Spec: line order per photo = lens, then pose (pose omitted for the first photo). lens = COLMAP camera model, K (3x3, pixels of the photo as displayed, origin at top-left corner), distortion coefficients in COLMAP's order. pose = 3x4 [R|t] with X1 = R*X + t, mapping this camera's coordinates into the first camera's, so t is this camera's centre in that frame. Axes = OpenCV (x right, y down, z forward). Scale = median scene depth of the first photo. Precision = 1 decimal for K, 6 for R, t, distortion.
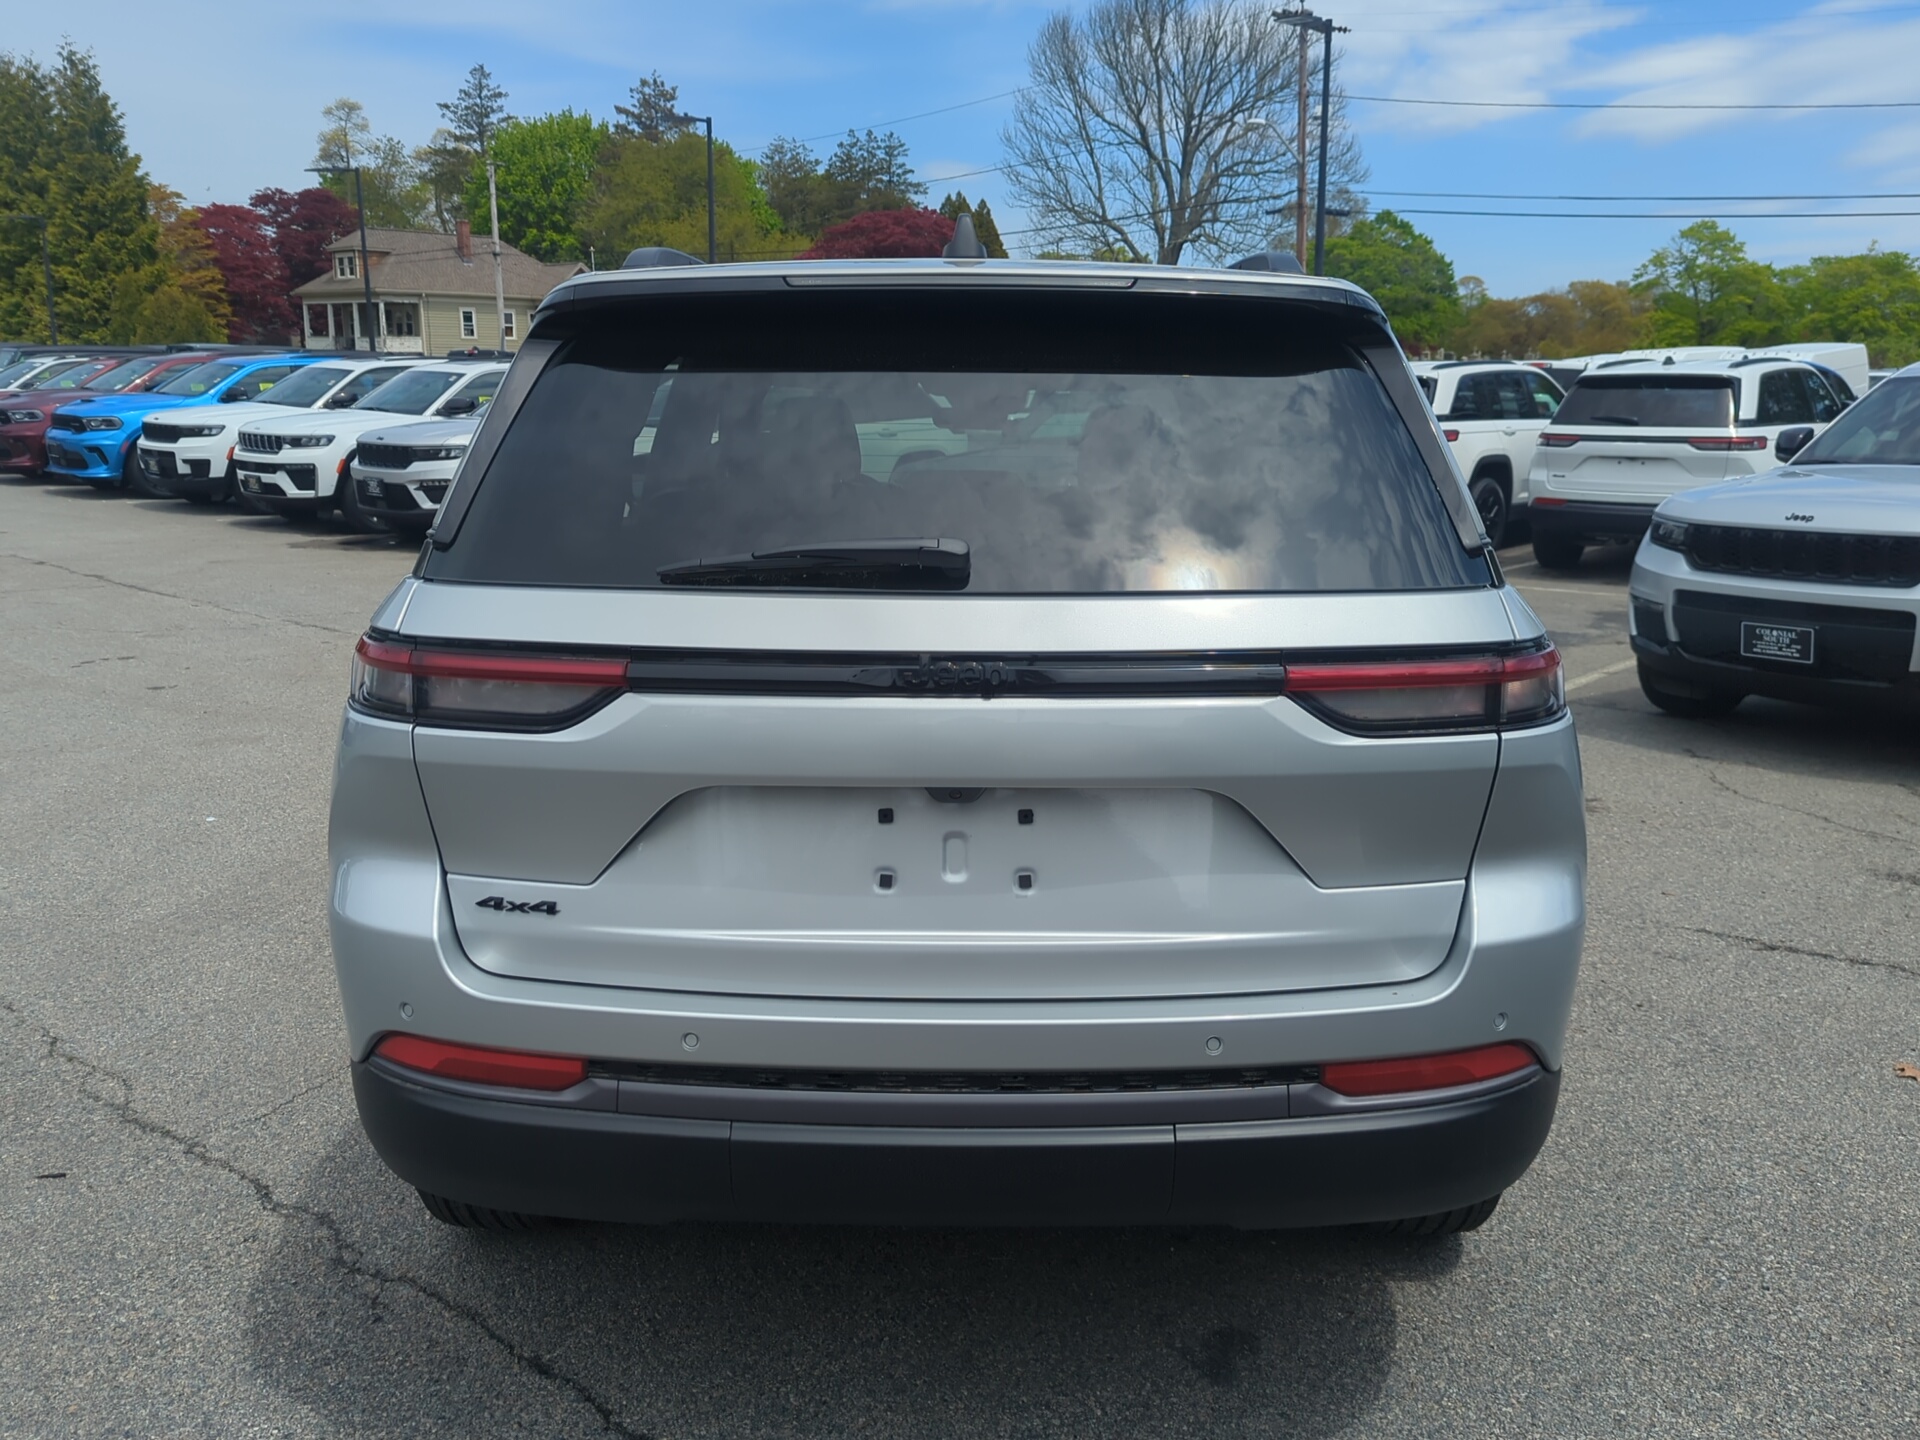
lens RADIAL K [[1532.2, 0, 979.6], [0, 1532.2, 707.7], [0, 0, 1]] dist [0.085210, -0.086684]
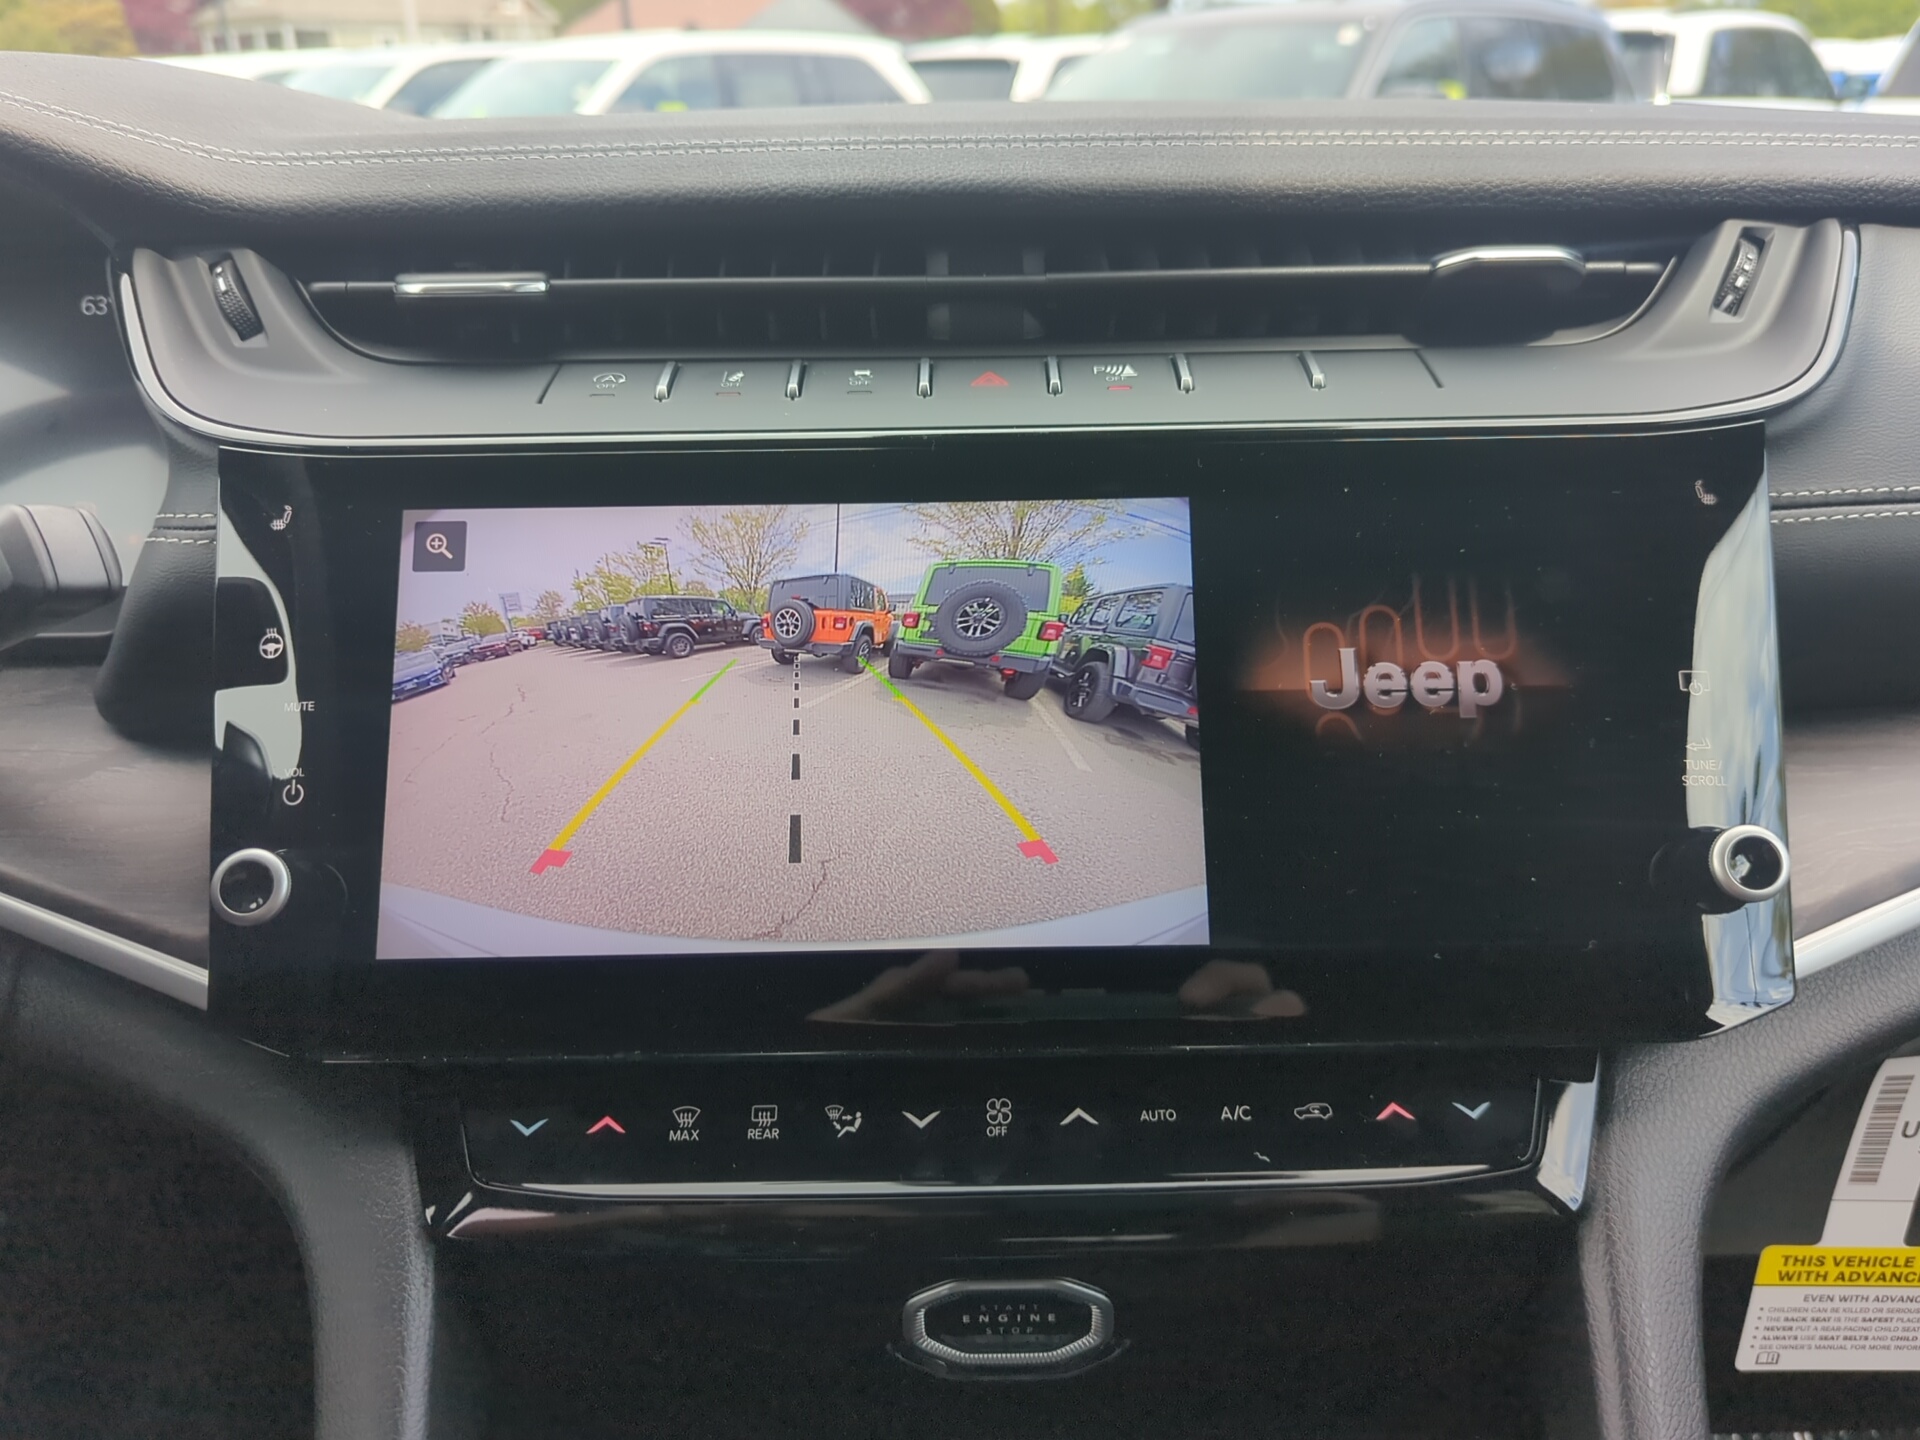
lens RADIAL K [[1576.4, 0, 970.8], [0, 1576.4, 692.5], [0, 0, 1]] dist [0.022617, -0.017105]
pose [[0.999785, -0.020727, -0.000400, -0.002340], [0.020575, 0.989715, 0.141567, -0.041771], [-0.002538, -0.141545, 0.989929, 0.313853]]
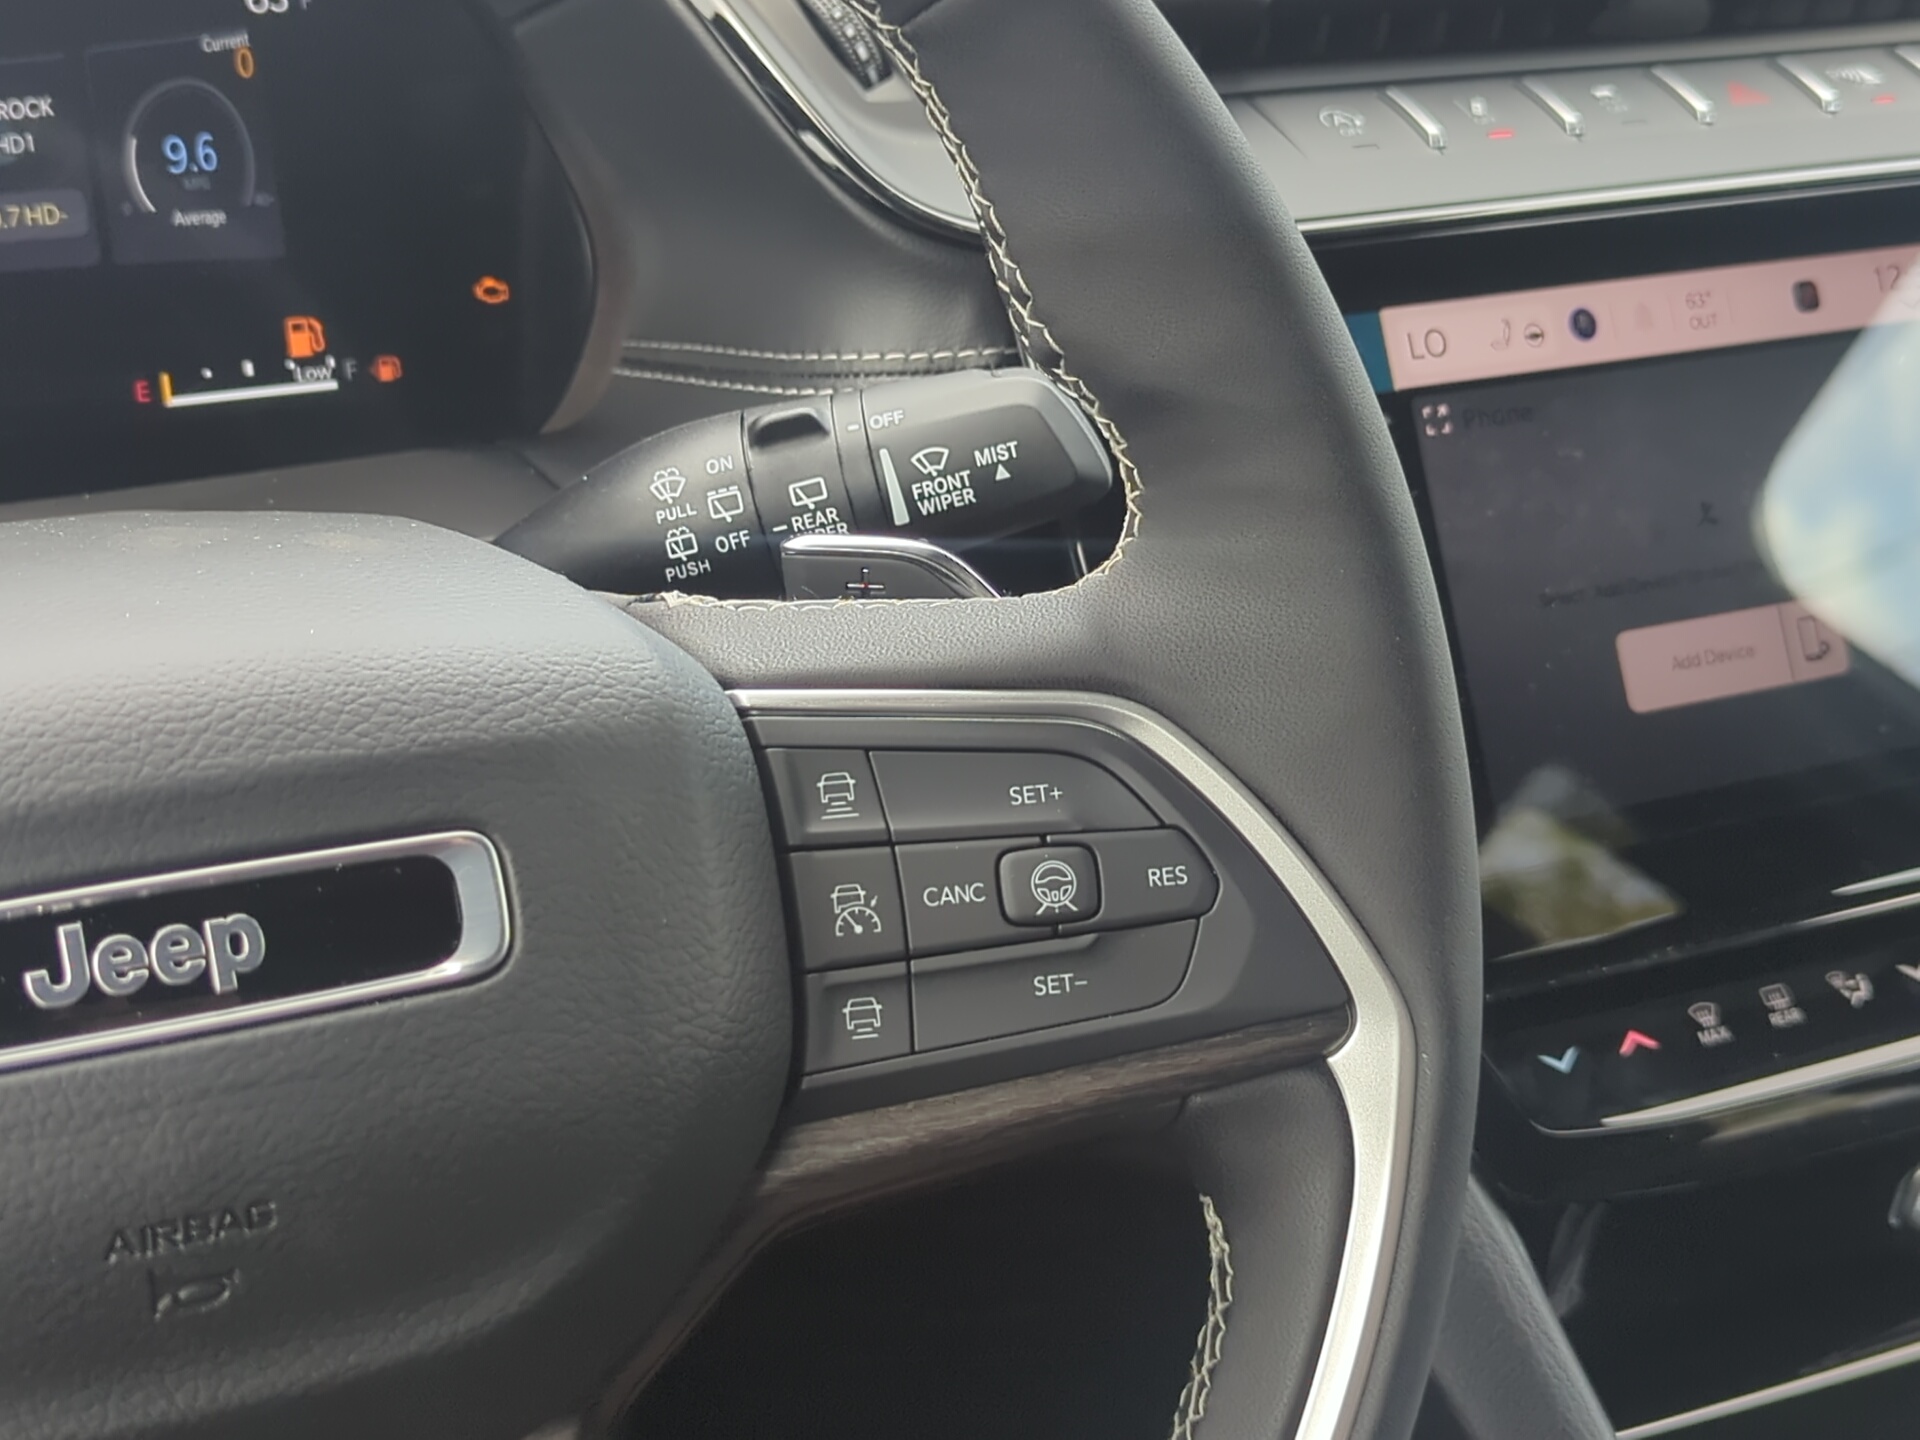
lens RADIAL K [[3053.9, 0, 979.3], [0, 3053.9, 678.5], [0, 0, 1]] dist [0.259983, -1.242568]
pose [[0.887368, -0.153413, 0.434790, -0.035064], [0.040594, 0.965353, 0.257770, -0.047580], [-0.459271, -0.211087, 0.862851, 0.306671]]
